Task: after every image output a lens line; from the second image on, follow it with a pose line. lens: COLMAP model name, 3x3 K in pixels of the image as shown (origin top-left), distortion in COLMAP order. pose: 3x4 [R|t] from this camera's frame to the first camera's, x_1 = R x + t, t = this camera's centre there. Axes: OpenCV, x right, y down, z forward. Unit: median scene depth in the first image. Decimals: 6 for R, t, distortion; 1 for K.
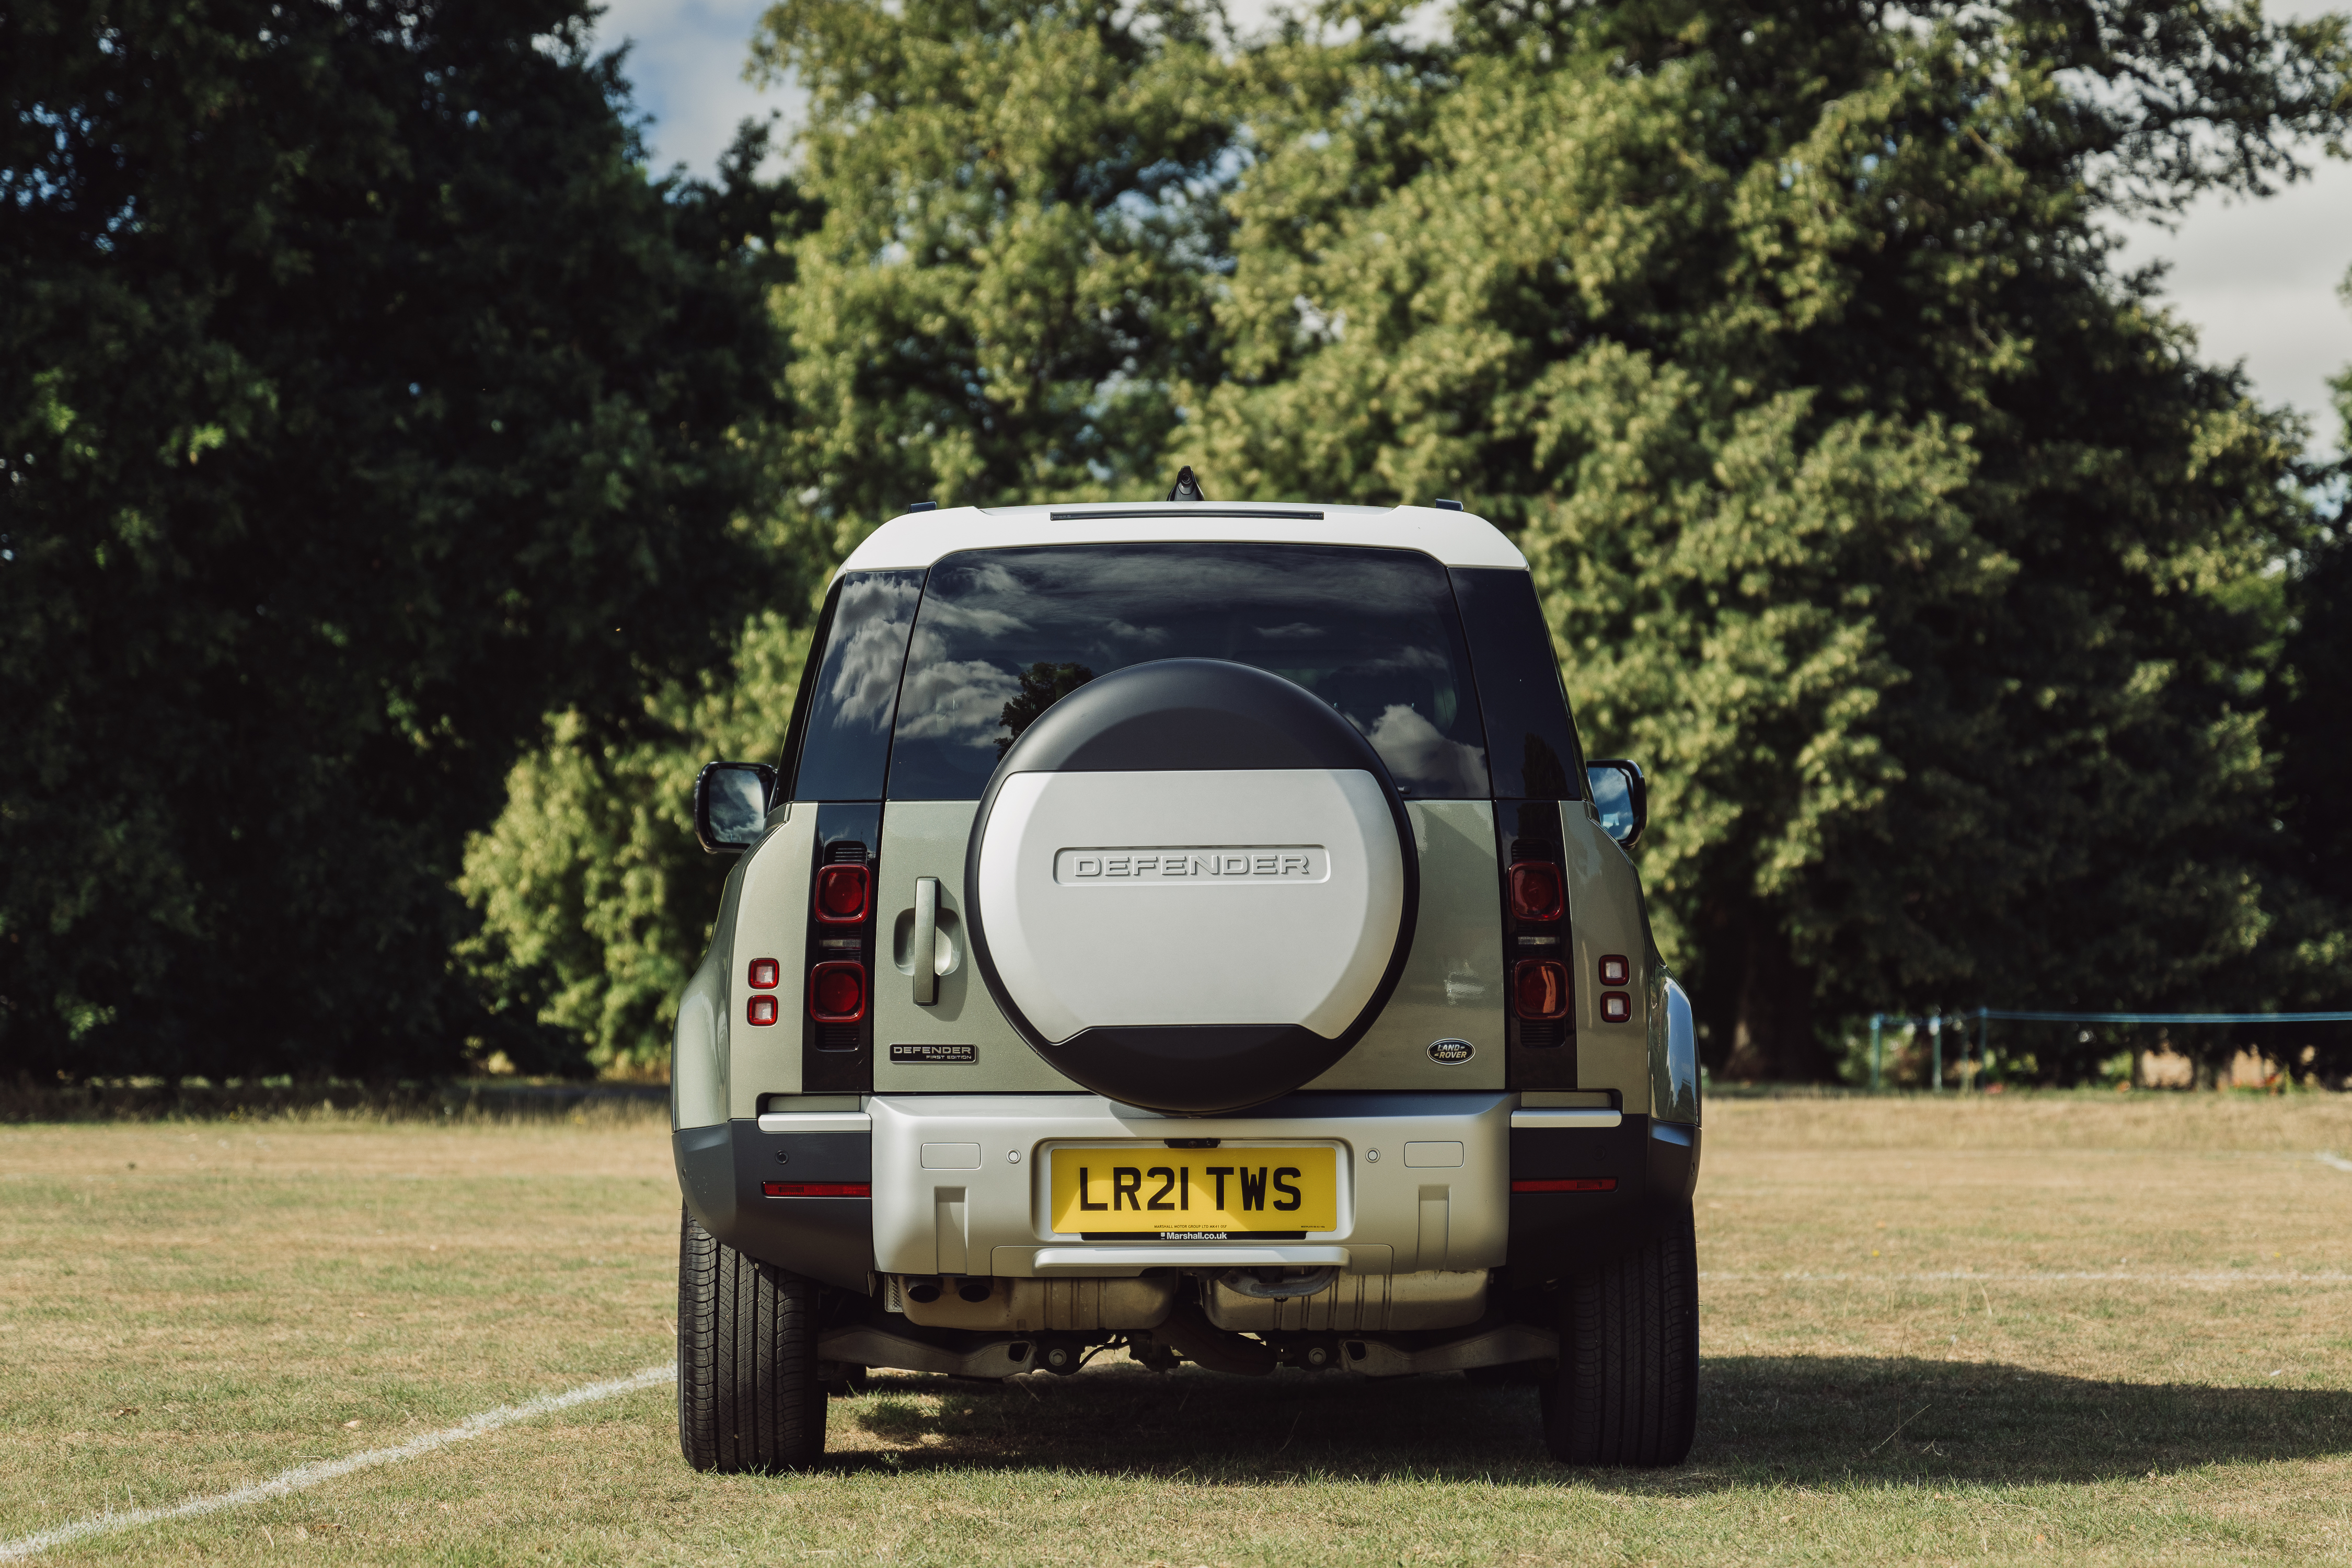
lens RADIAL K [[5417.5, 0, 1144.0], [0, 5417.5, 880.8], [0, 0, 1]] dist [0.027719, 0.000000]
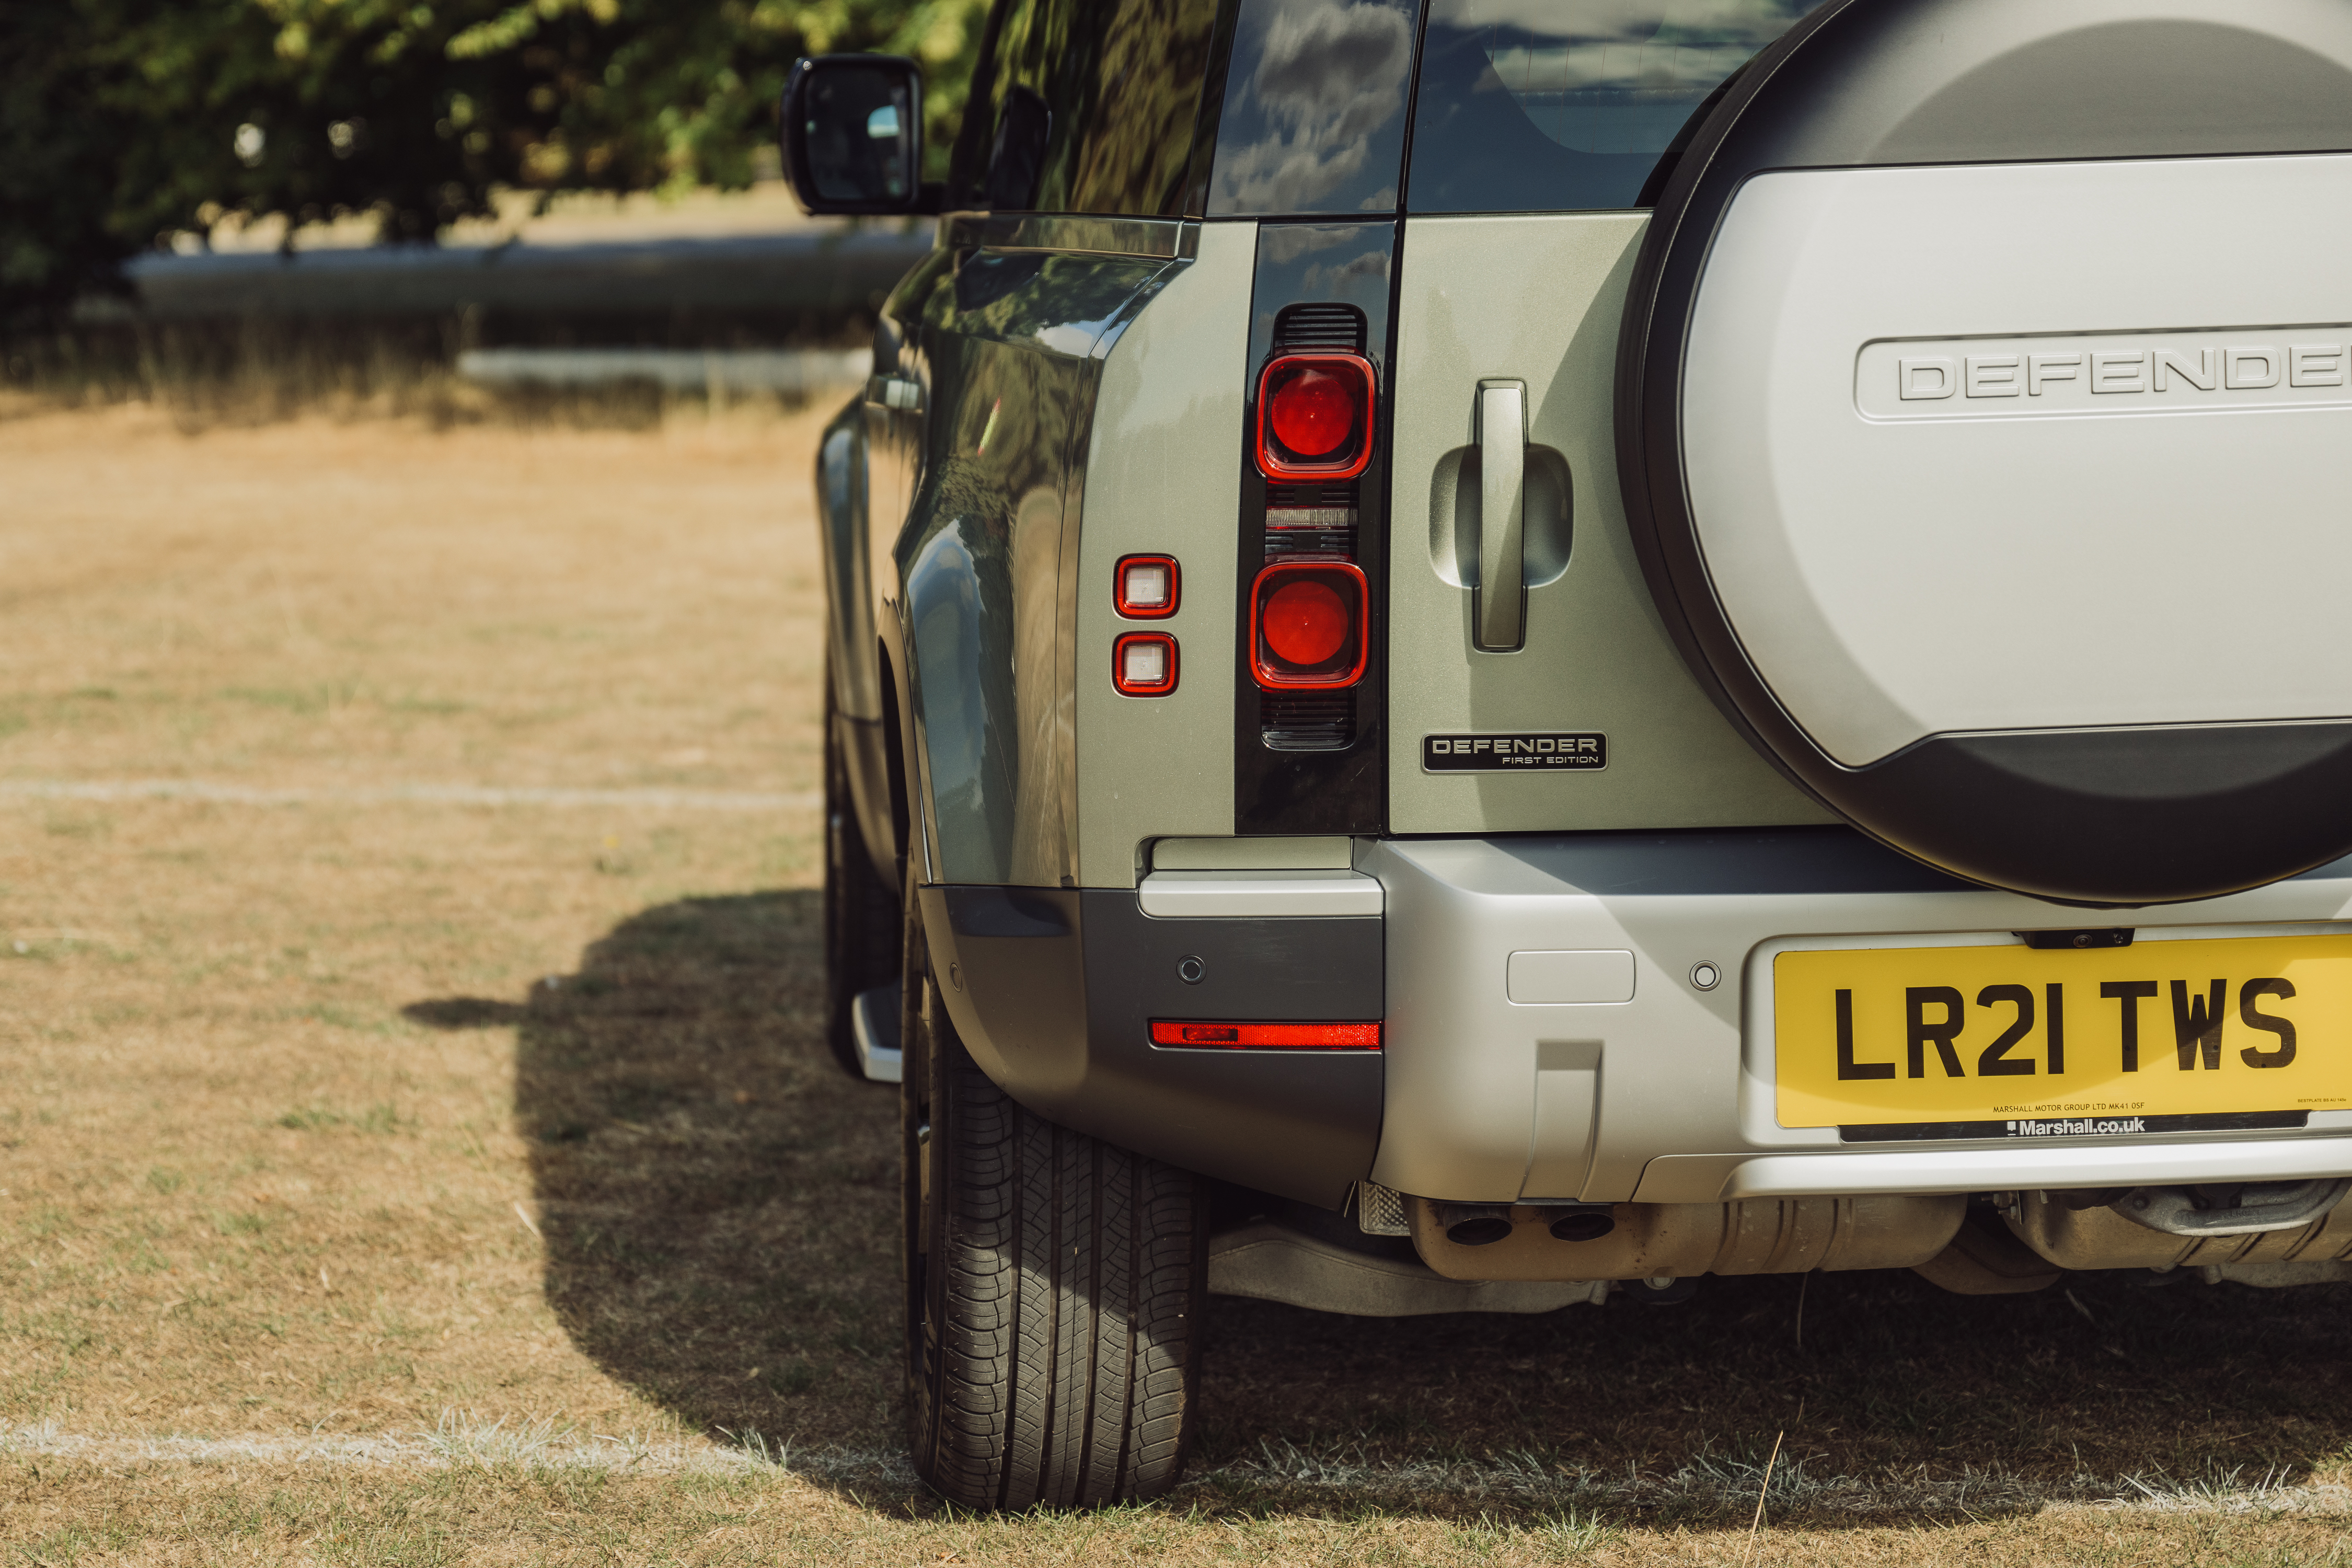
lens RADIAL K [[5417.5, 0, 1172.5], [0, 5417.5, 765.9], [0, 0, 1]] dist [0.027719, 0.000000]
pose [[0.997465, -0.024883, 0.066669, -0.084766], [0.015360, 0.990072, 0.139720, -0.028230], [-0.069484, -0.138341, 0.987944, 0.452787]]
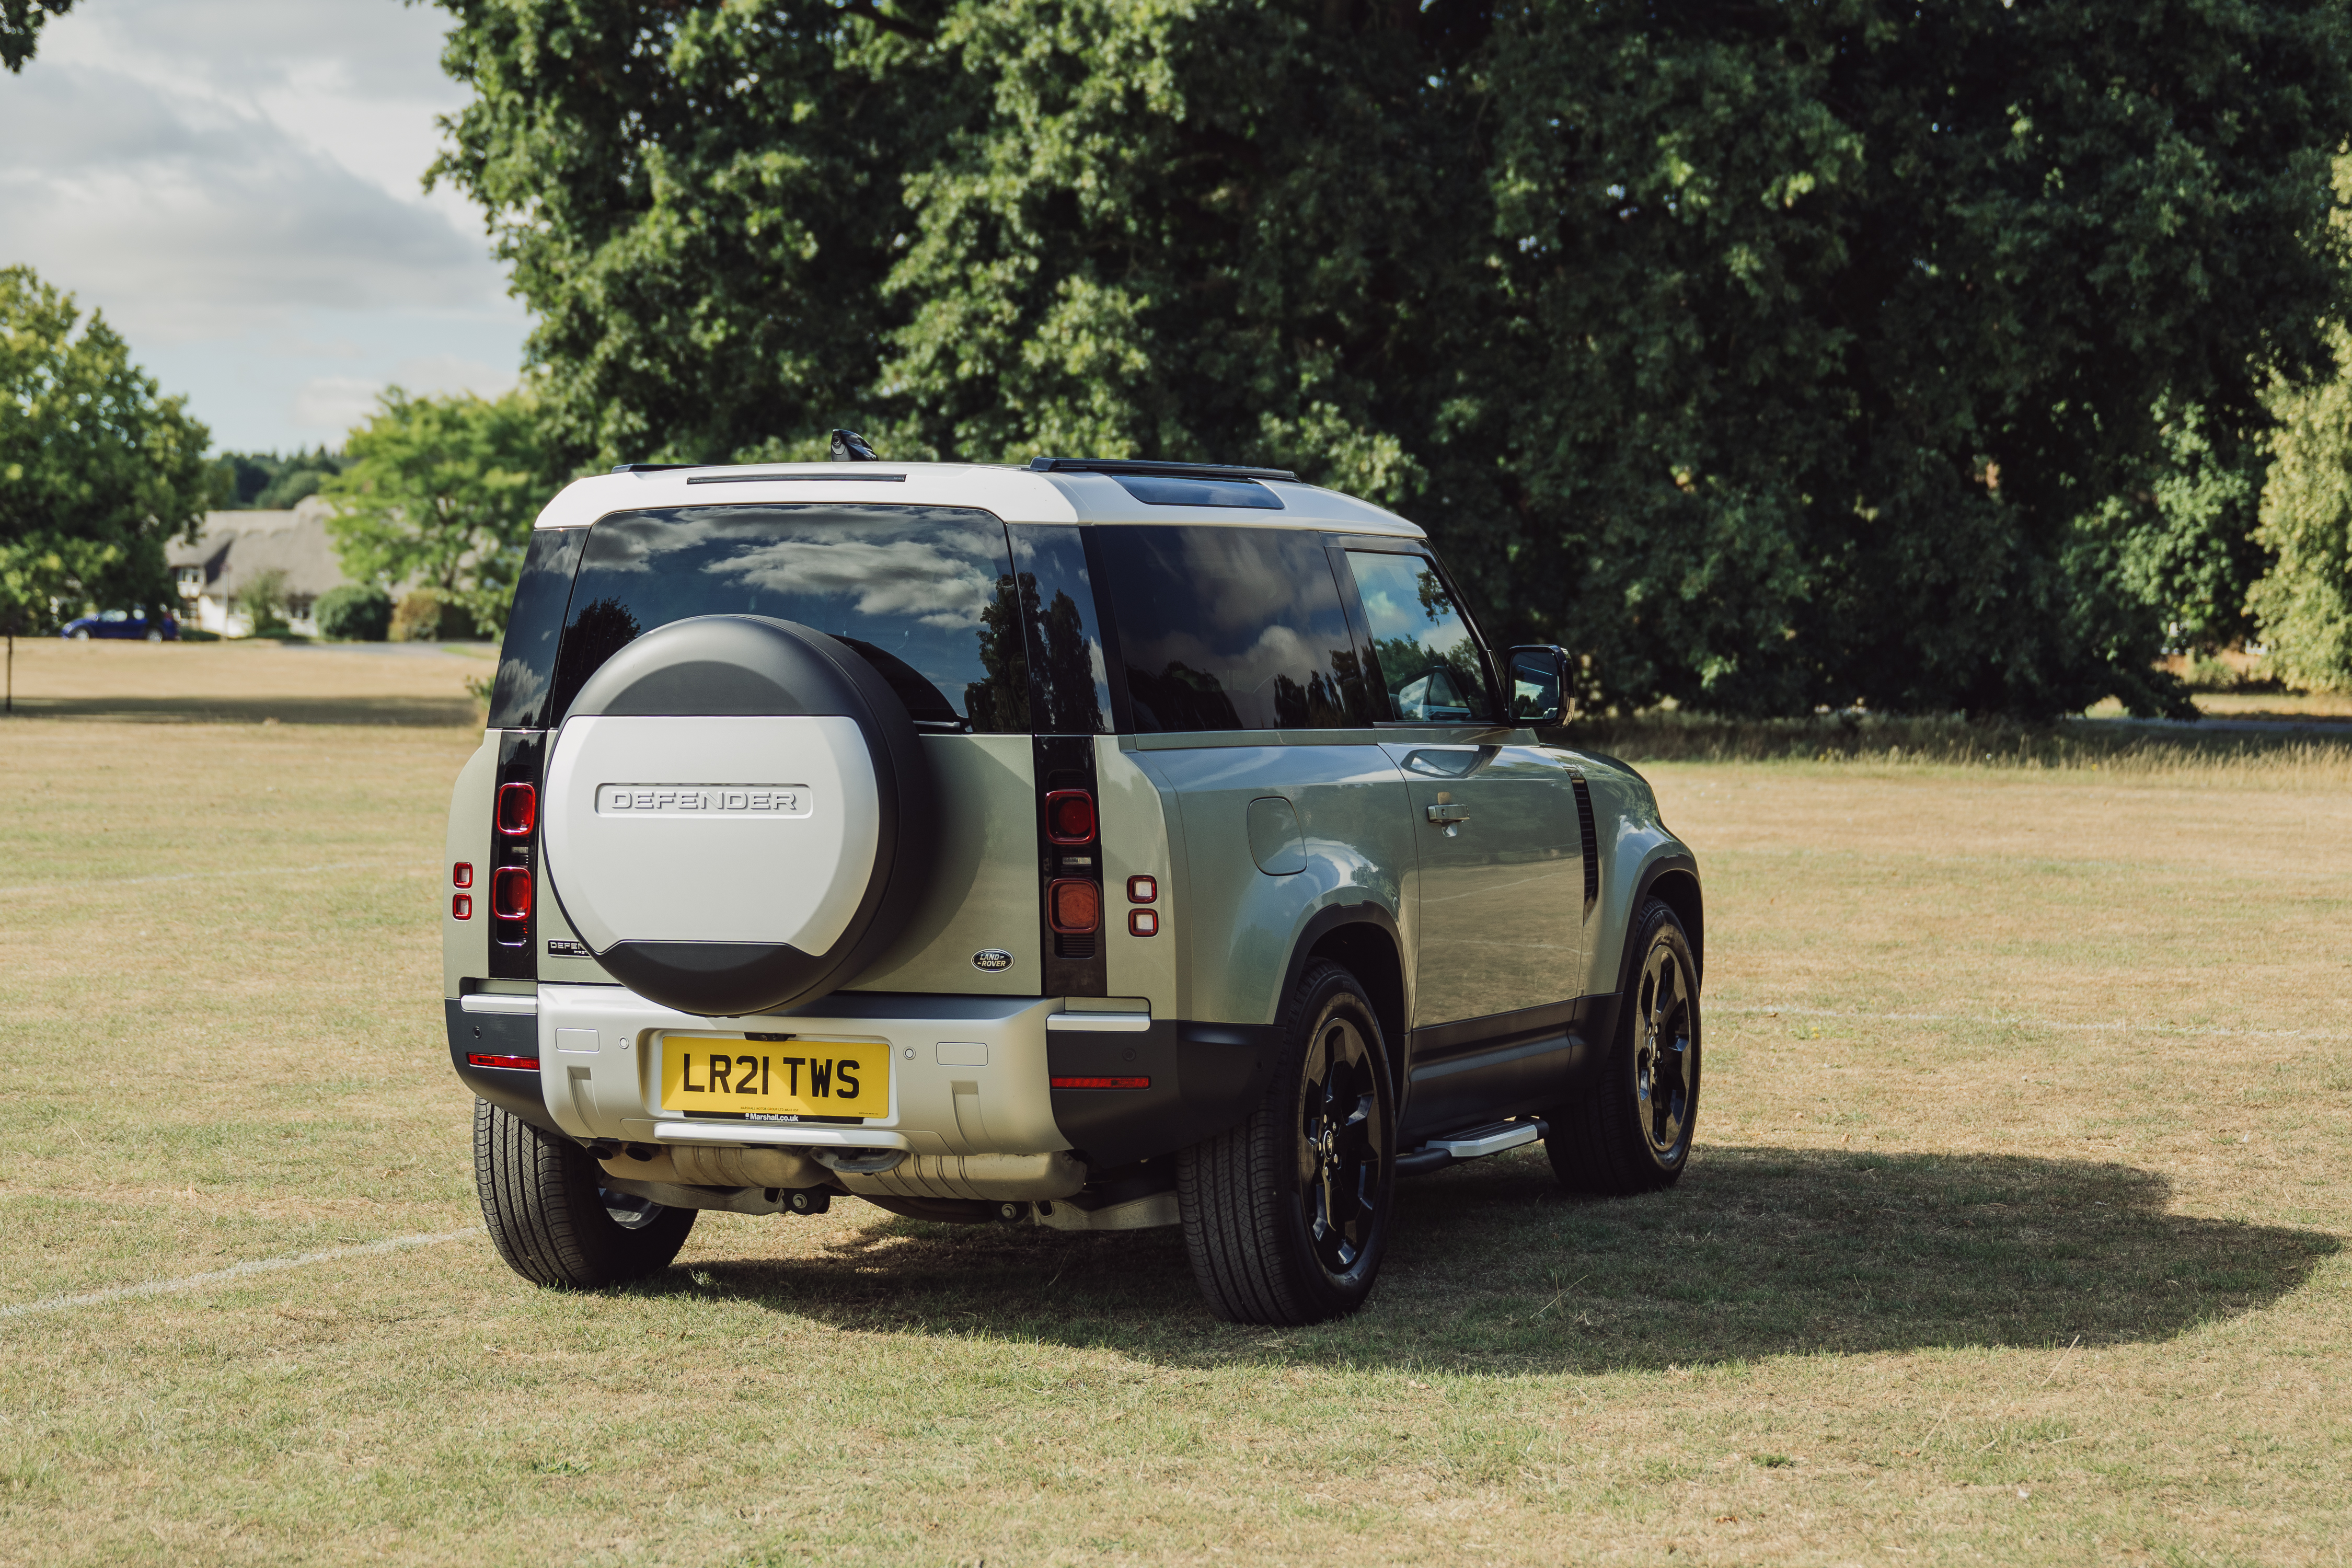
lens RADIAL K [[4536.6, 0, 1174.6], [0, 4536.6, 769.9], [0, 0, 1]] dist [0.038267, 0.000000]
pose [[0.939799, 0.014223, -0.341431, 0.346283], [0.003514, 0.998678, 0.051276, -0.046812], [0.341709, -0.049389, 0.938507, 0.117037]]
